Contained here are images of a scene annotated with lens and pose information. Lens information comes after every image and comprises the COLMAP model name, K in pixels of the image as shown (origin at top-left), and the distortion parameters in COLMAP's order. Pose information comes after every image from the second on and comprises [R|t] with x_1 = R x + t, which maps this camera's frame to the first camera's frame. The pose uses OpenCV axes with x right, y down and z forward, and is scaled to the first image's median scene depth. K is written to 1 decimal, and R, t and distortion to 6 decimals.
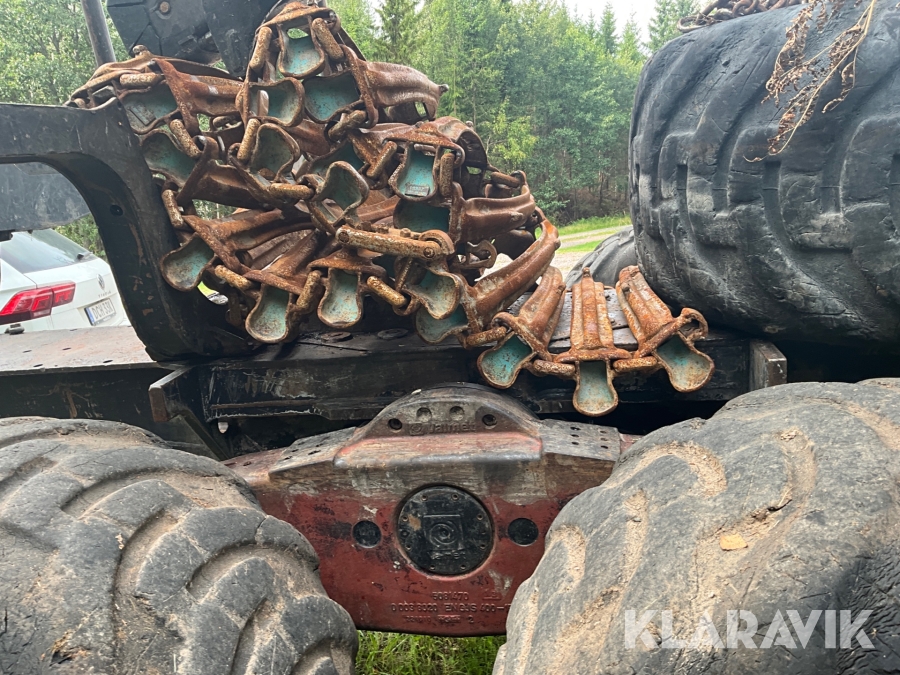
lens RADIAL K [[705.3, 0, 450.0], [0, 705.3, 337.5], [0, 0, 1]] dist [0.002834, -0.057121]
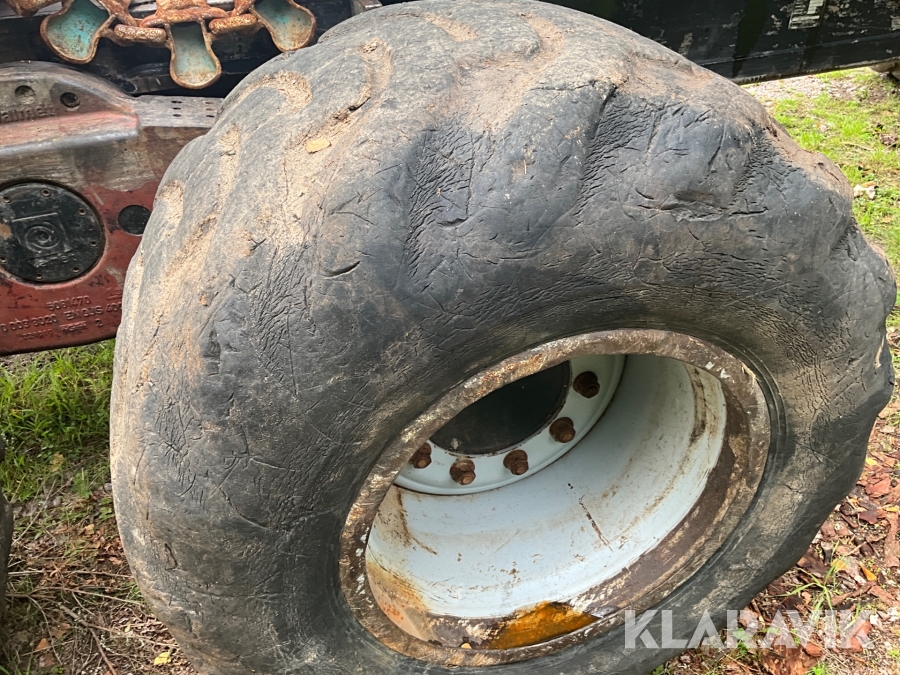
lens RADIAL K [[705.3, 0, 450.0], [0, 705.3, 337.5], [0, 0, 1]] dist [0.002834, -0.057121]
pose [[0.881361, -0.218046, 0.419116, 0.046113], [0.050407, 0.925462, 0.375473, 0.093171], [-0.469746, -0.309801, 0.826657, 0.000074]]
